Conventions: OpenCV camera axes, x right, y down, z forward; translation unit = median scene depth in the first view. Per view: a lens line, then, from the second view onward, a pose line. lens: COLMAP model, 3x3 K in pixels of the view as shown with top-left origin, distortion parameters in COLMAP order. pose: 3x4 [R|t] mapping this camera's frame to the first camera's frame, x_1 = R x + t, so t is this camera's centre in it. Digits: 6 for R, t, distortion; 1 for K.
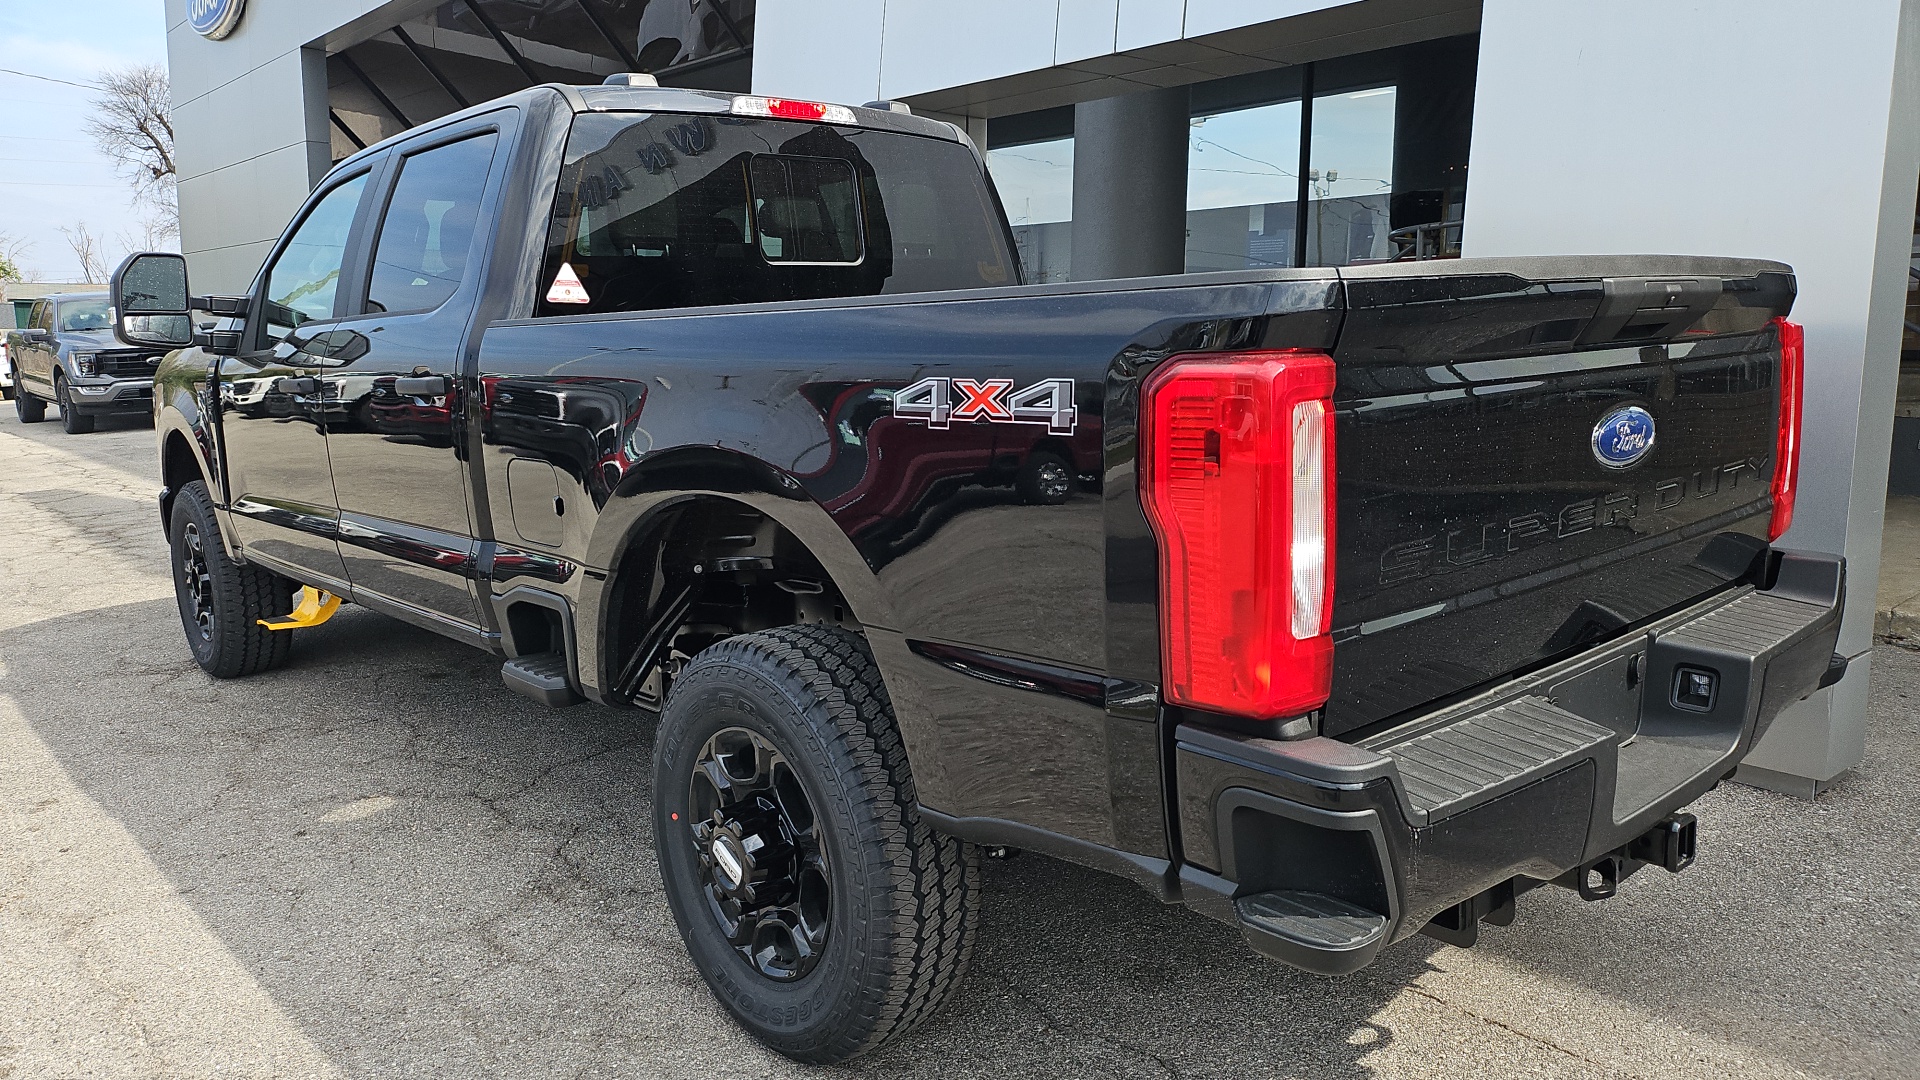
lens RADIAL K [[1339.0, 0, 960.0], [0, 1339.0, 540.0], [0, 0, 1]] dist [0.023370, 0.000711]
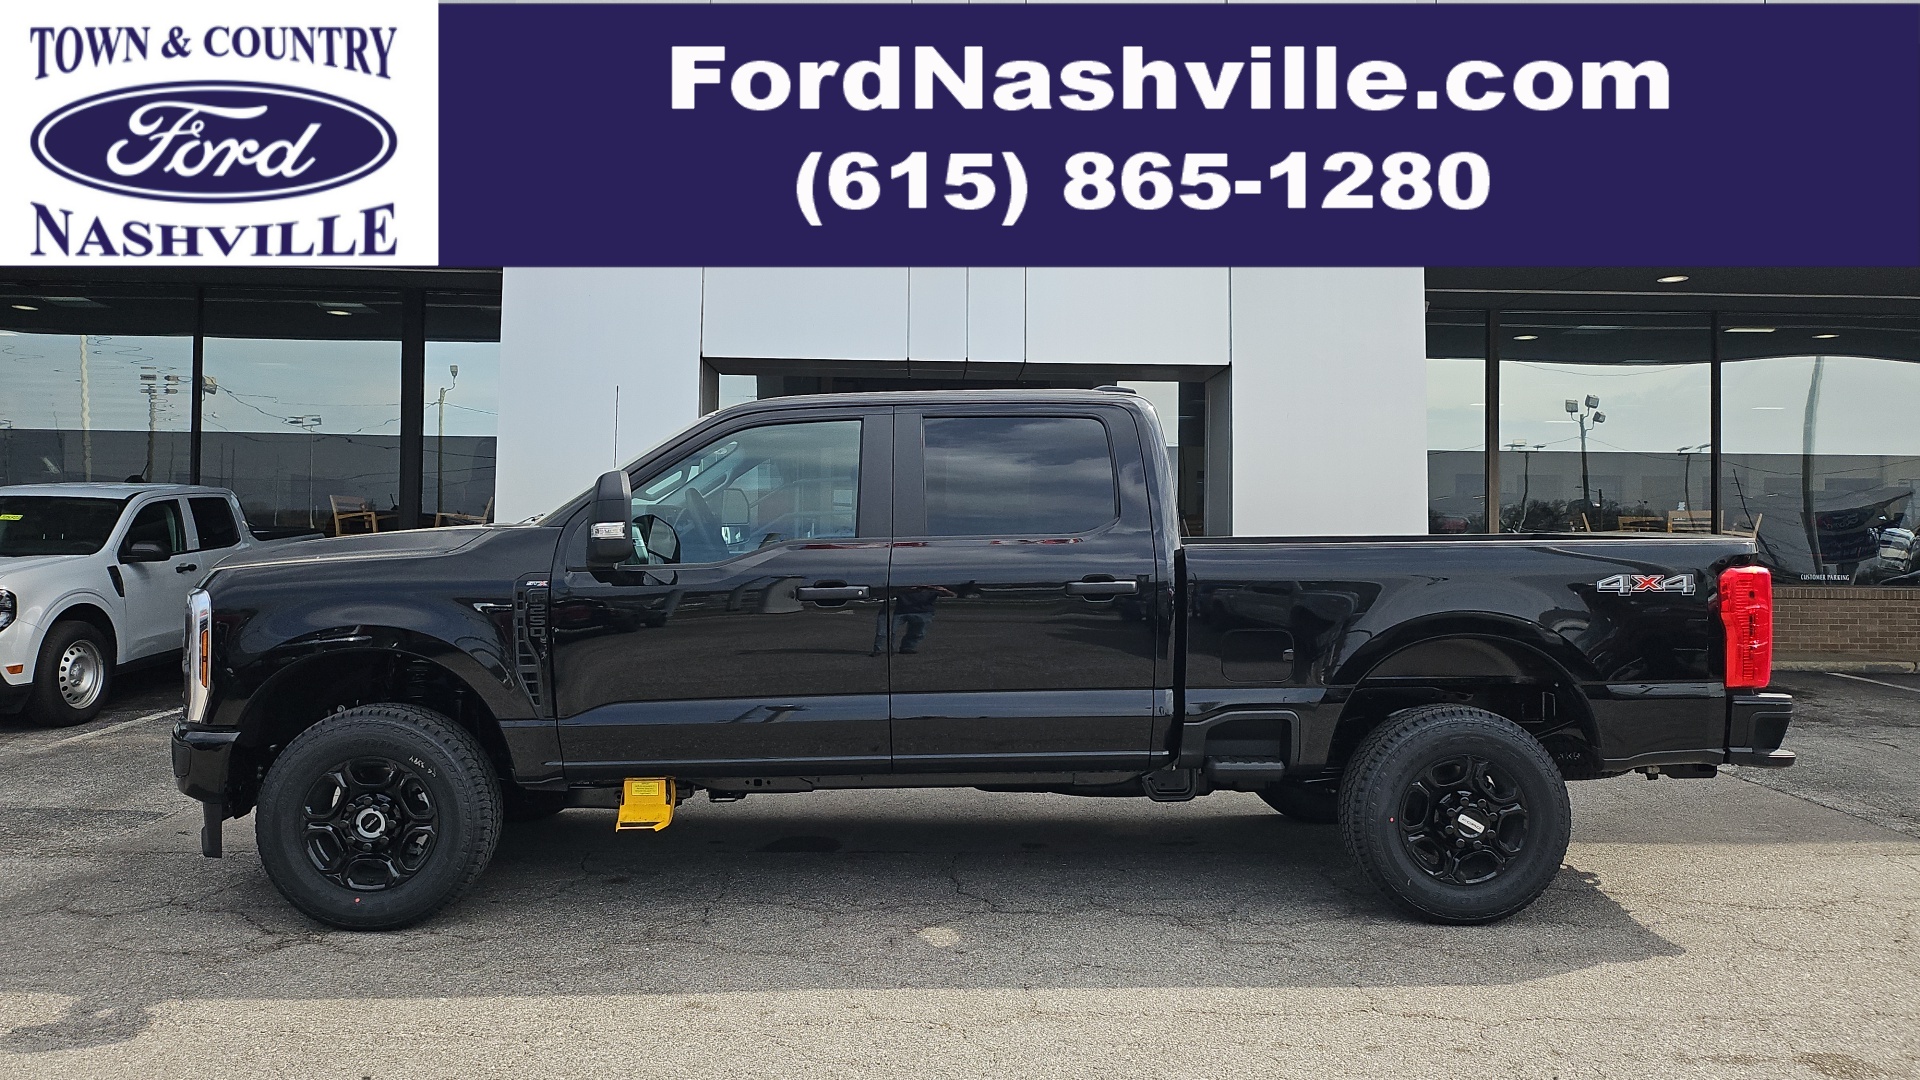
lens RADIAL K [[1340.7, 0, 960.0], [0, 1340.7, 540.0], [0, 0, 1]] dist [0.024719, -0.002371]
pose [[0.625911, 0.027984, 0.779392, -1.877802], [0.105444, 0.987143, -0.120123, -0.007421], [-0.772734, 0.157368, 0.614913, 0.252493]]
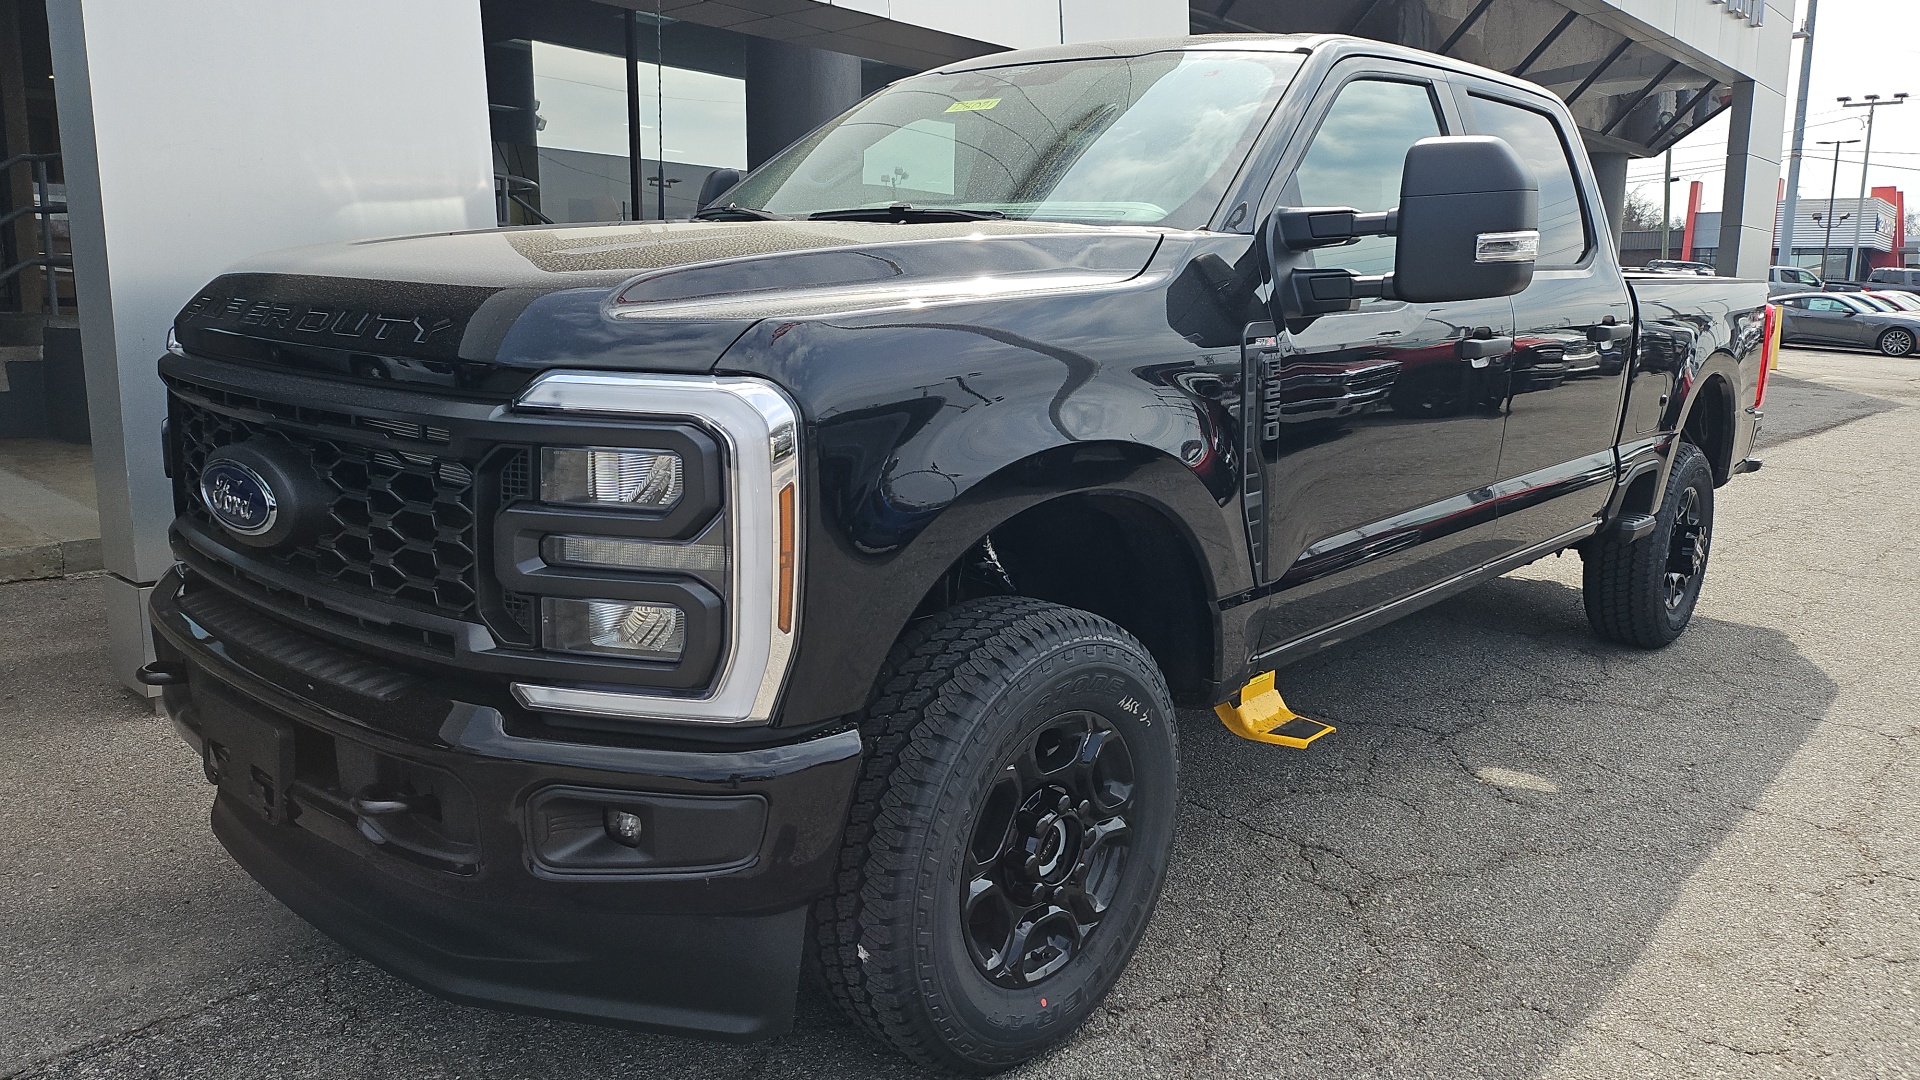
lens RADIAL K [[1369.1, 0, 960.0], [0, 1369.1, 540.0], [0, 0, 1]] dist [0.002407, -0.000419]
pose [[-0.117952, -0.155865, 0.980711, -1.769963], [0.149609, 0.973543, 0.172720, -0.249561], [-0.981684, 0.167096, -0.091513, 1.944973]]
